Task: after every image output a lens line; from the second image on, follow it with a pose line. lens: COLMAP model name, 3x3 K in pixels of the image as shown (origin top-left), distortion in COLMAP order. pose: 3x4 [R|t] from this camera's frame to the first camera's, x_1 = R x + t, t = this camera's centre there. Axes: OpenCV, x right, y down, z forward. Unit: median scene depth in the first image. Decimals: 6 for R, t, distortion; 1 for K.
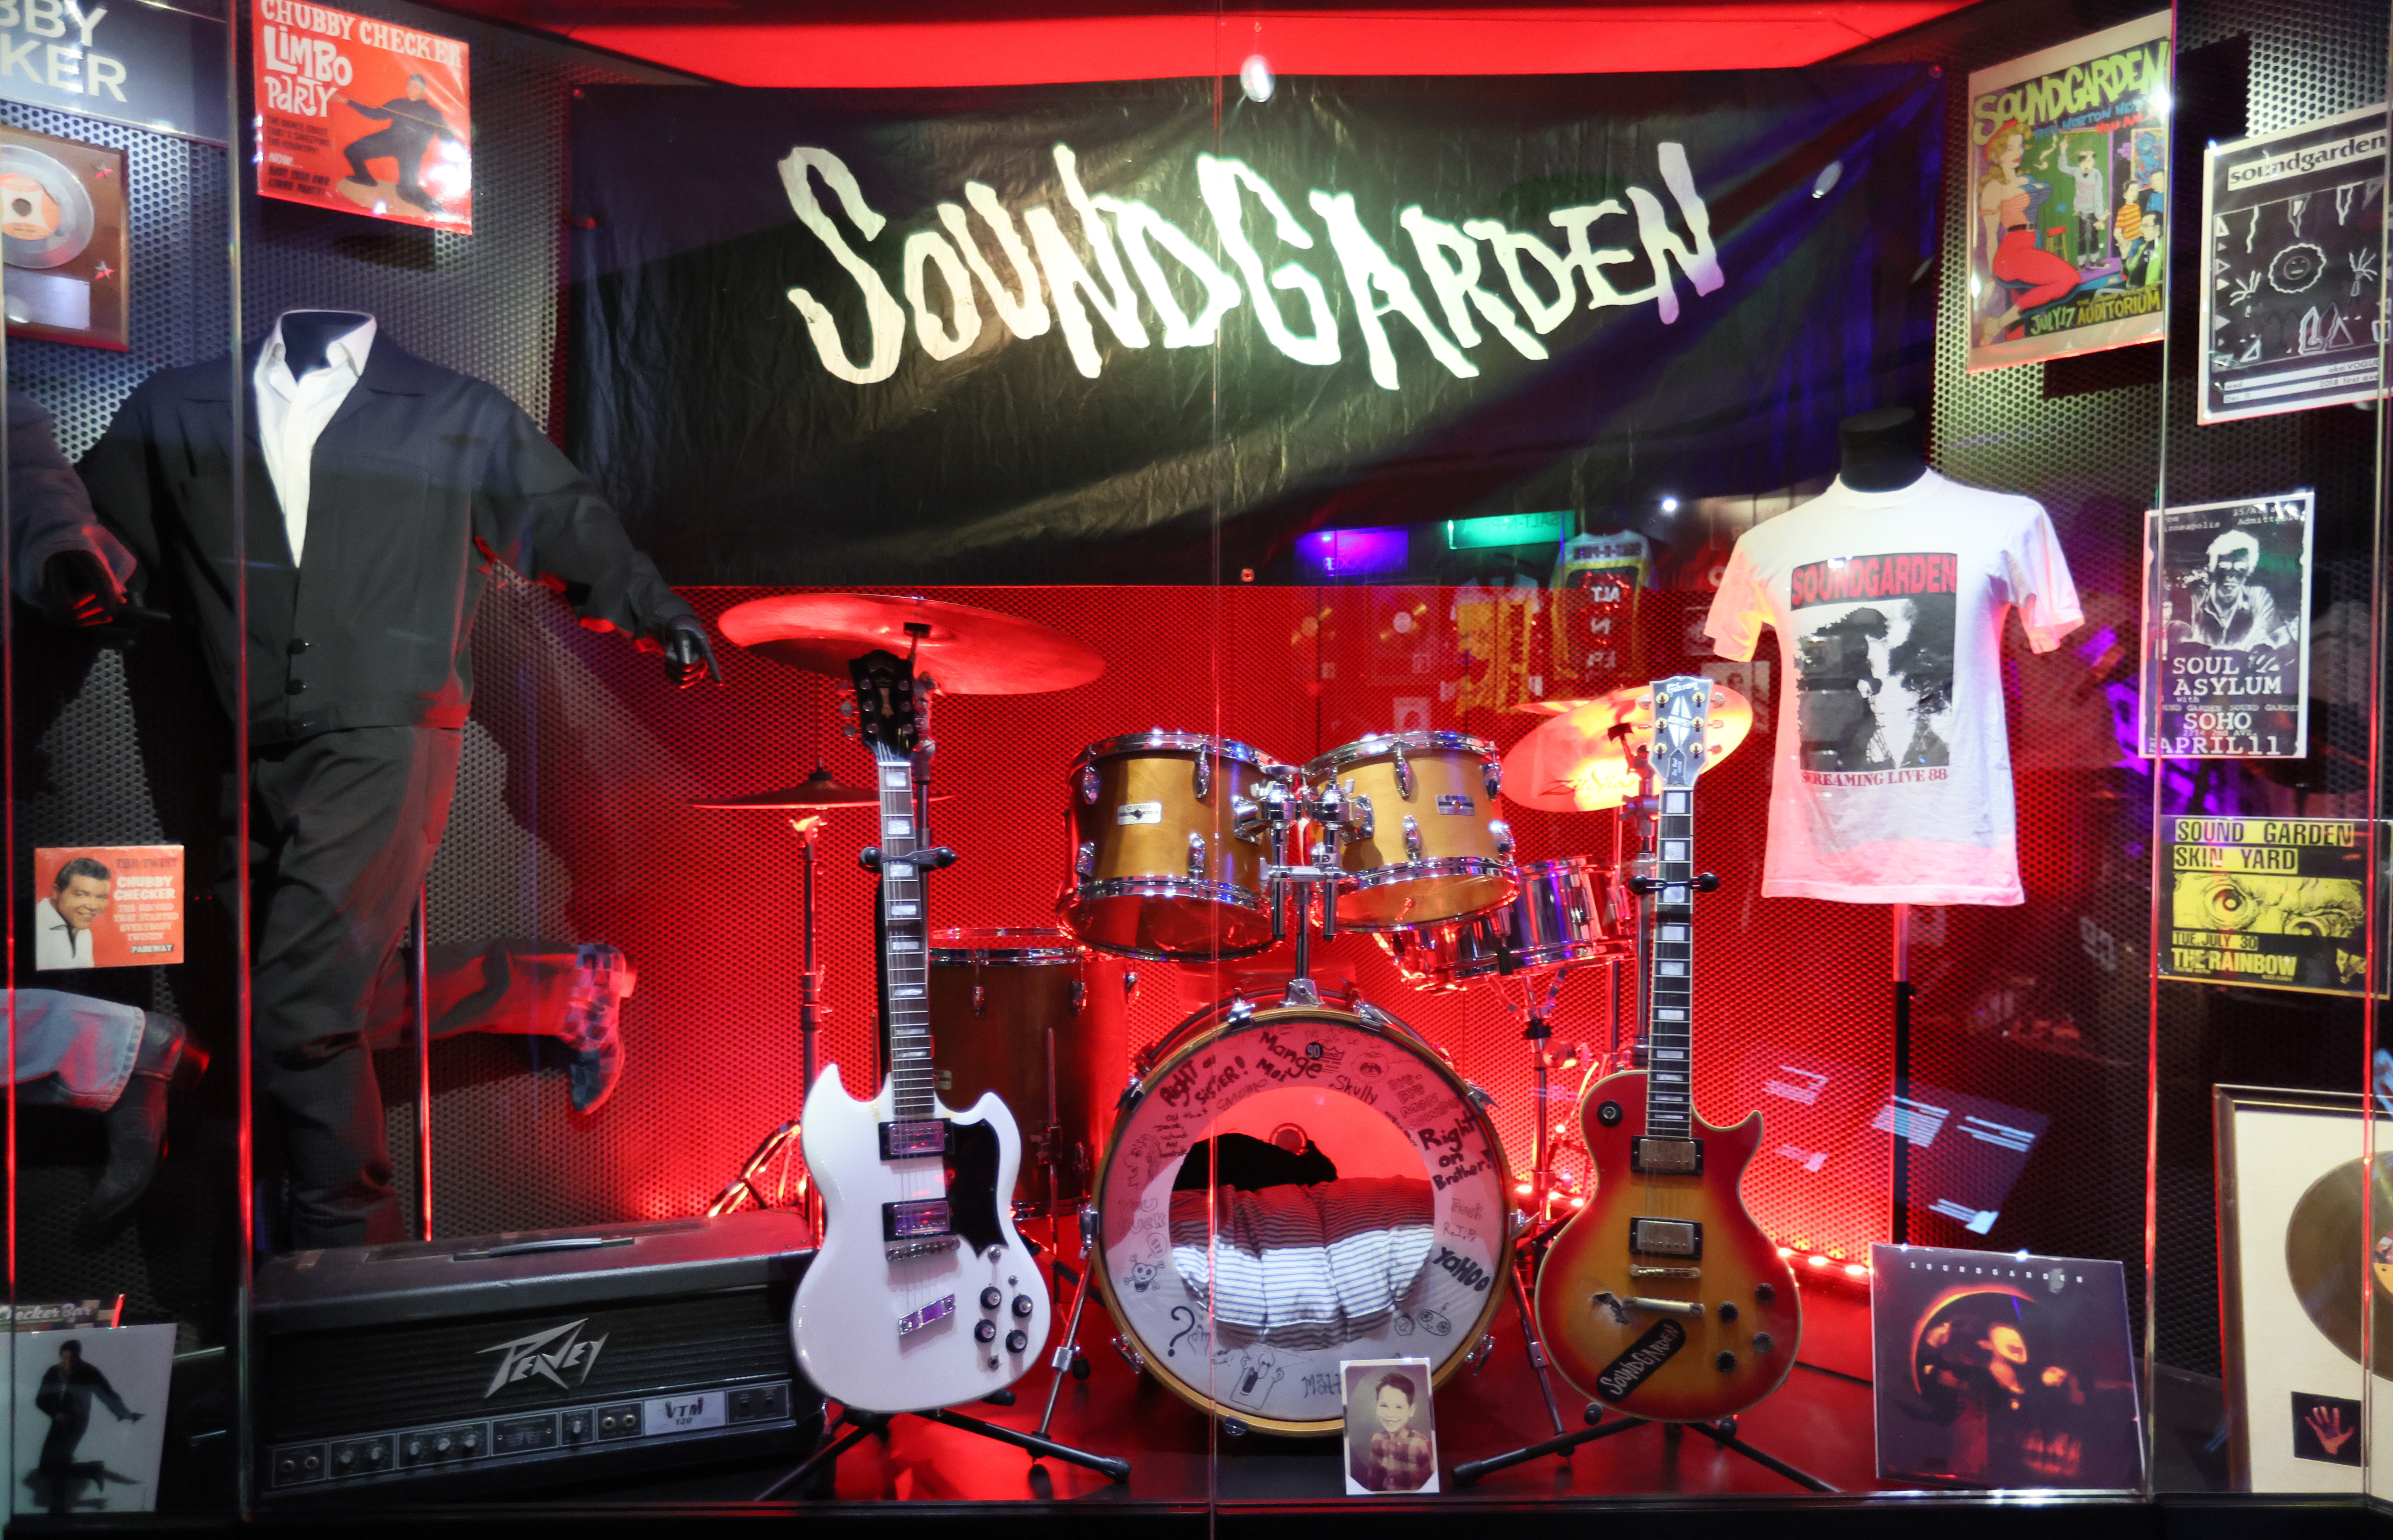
lens RADIAL K [[1789.6, 0, 1196.2], [0, 1789.6, 825.0], [0, 0, 1]] dist [0.000917, 0.052122]
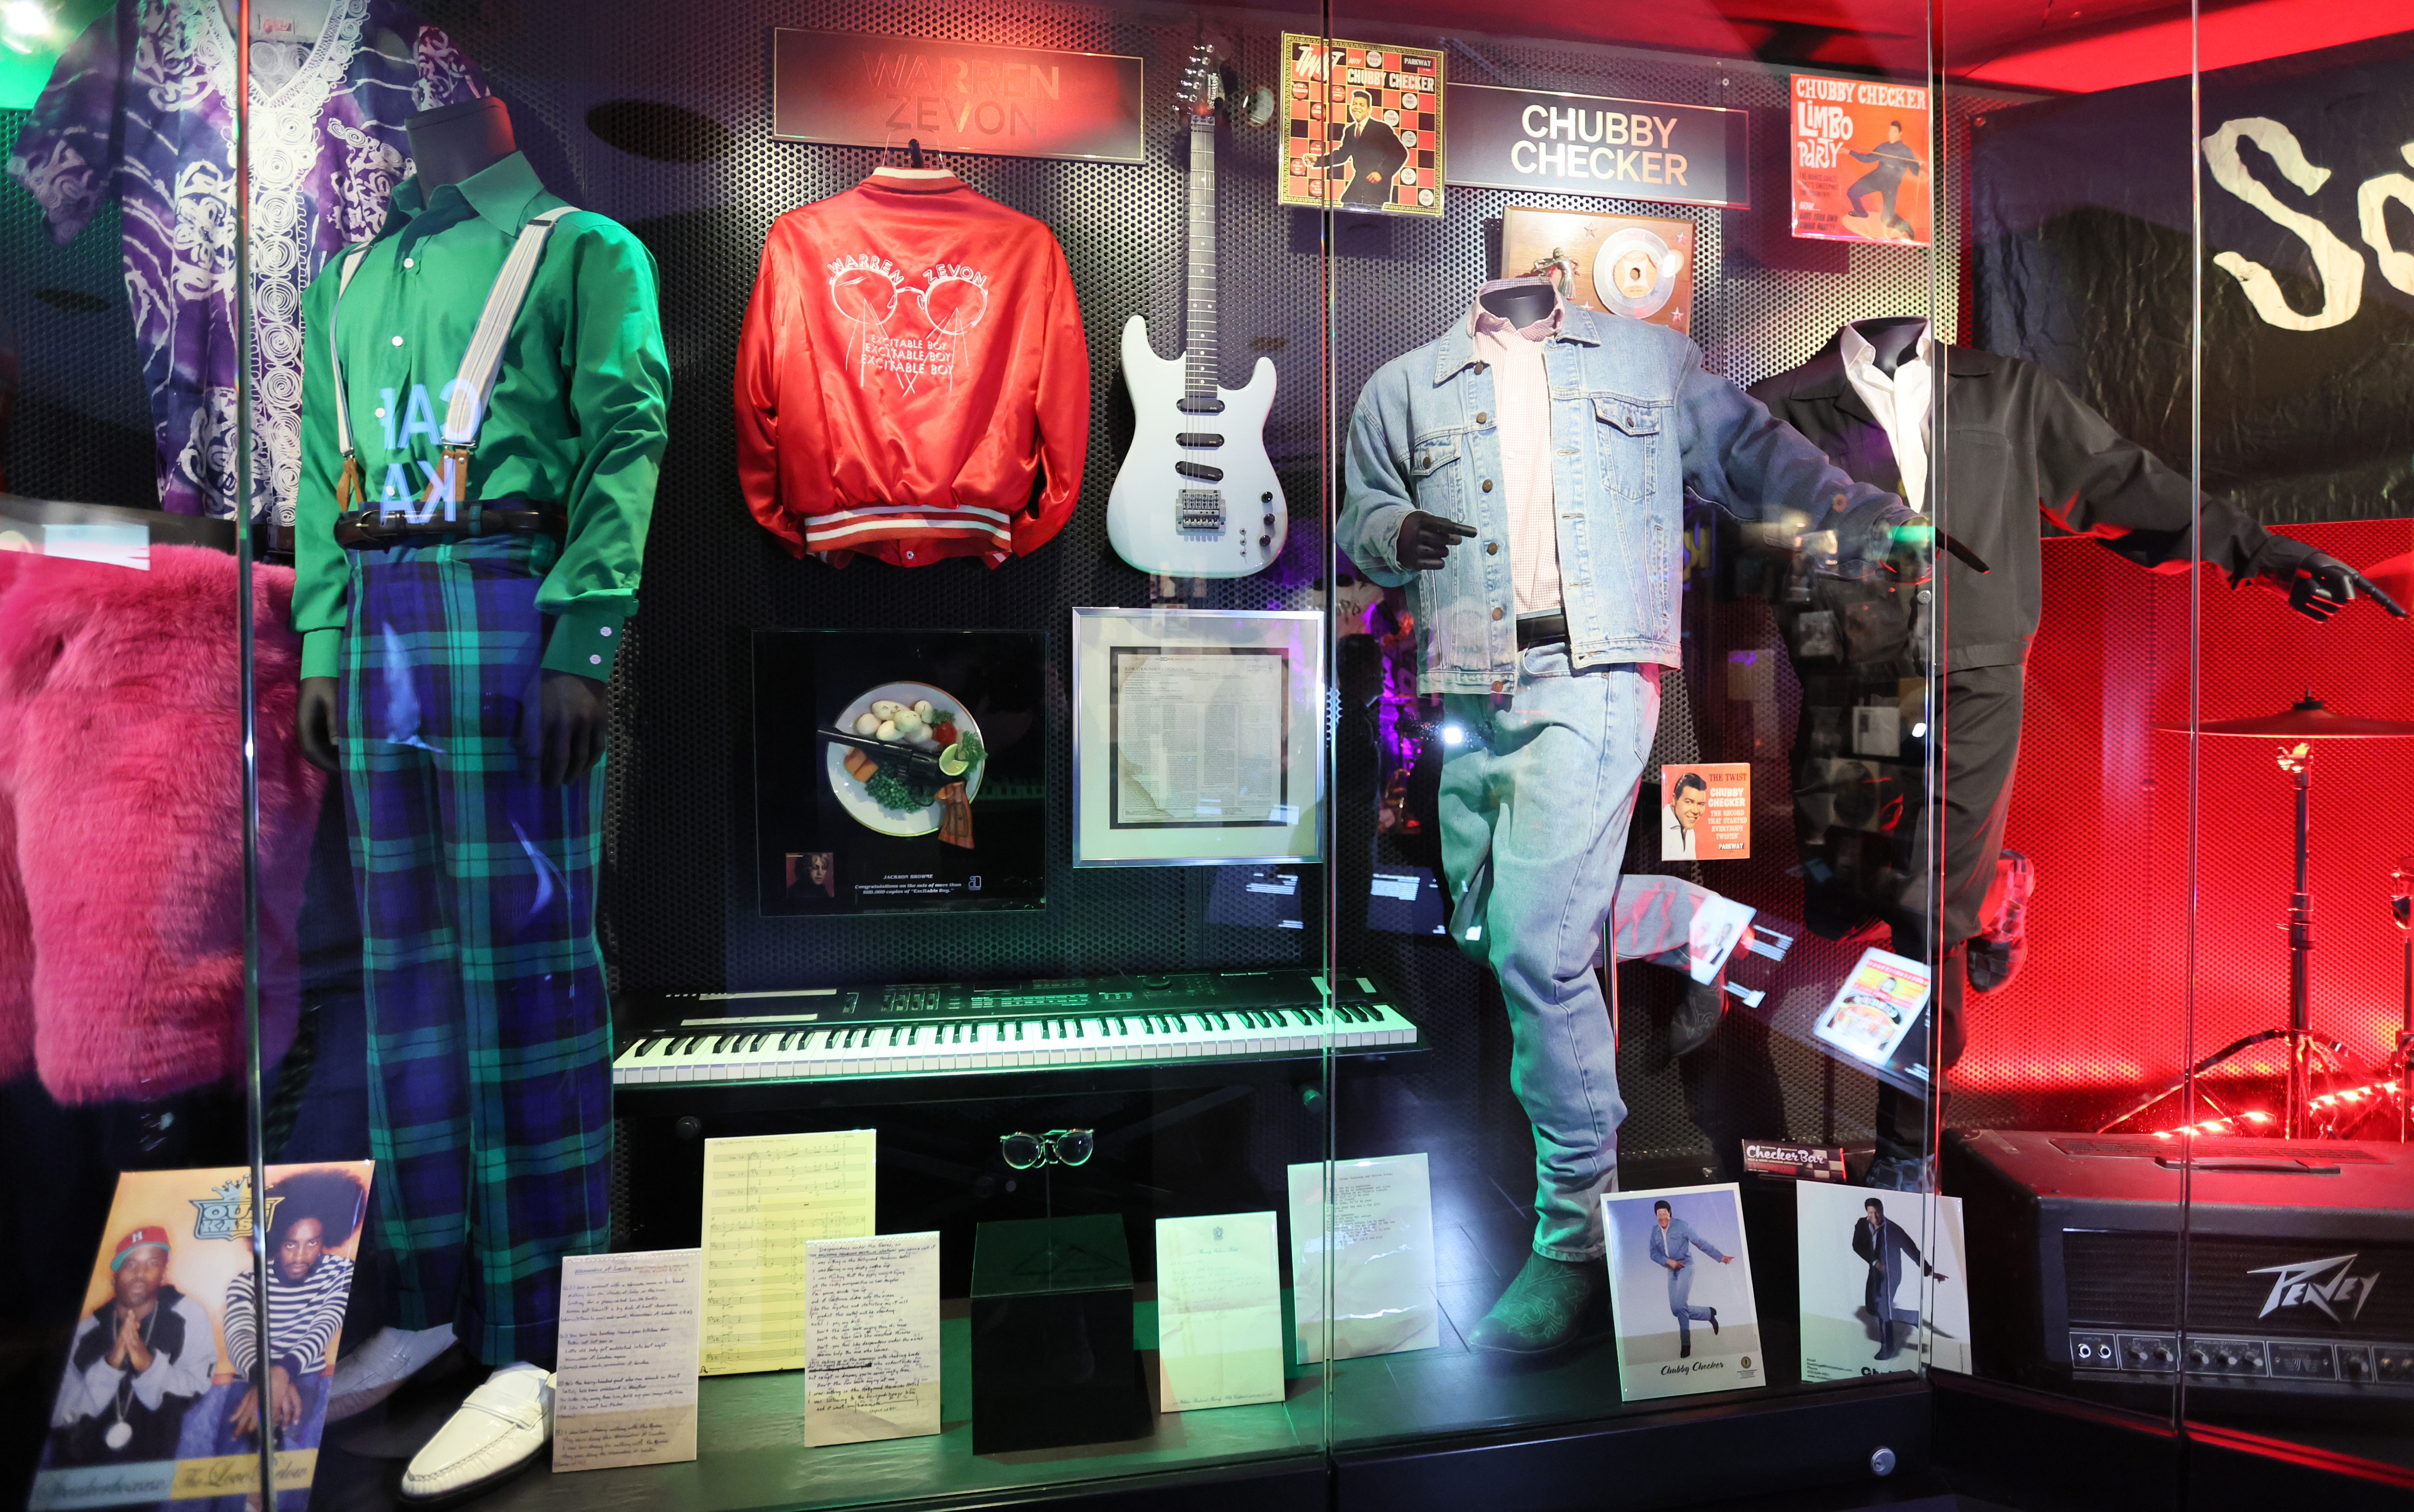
lens RADIAL K [[1235.1, 0, 1207.0], [0, 1235.1, 697.5], [0, 0, 1]] dist [-0.003197, -0.000664]
pose [[0.881198, -0.003169, -0.472737, -0.337476], [-0.005241, 0.999851, -0.016472, -0.012513], [0.472719, 0.016993, 0.881049, 0.049933]]
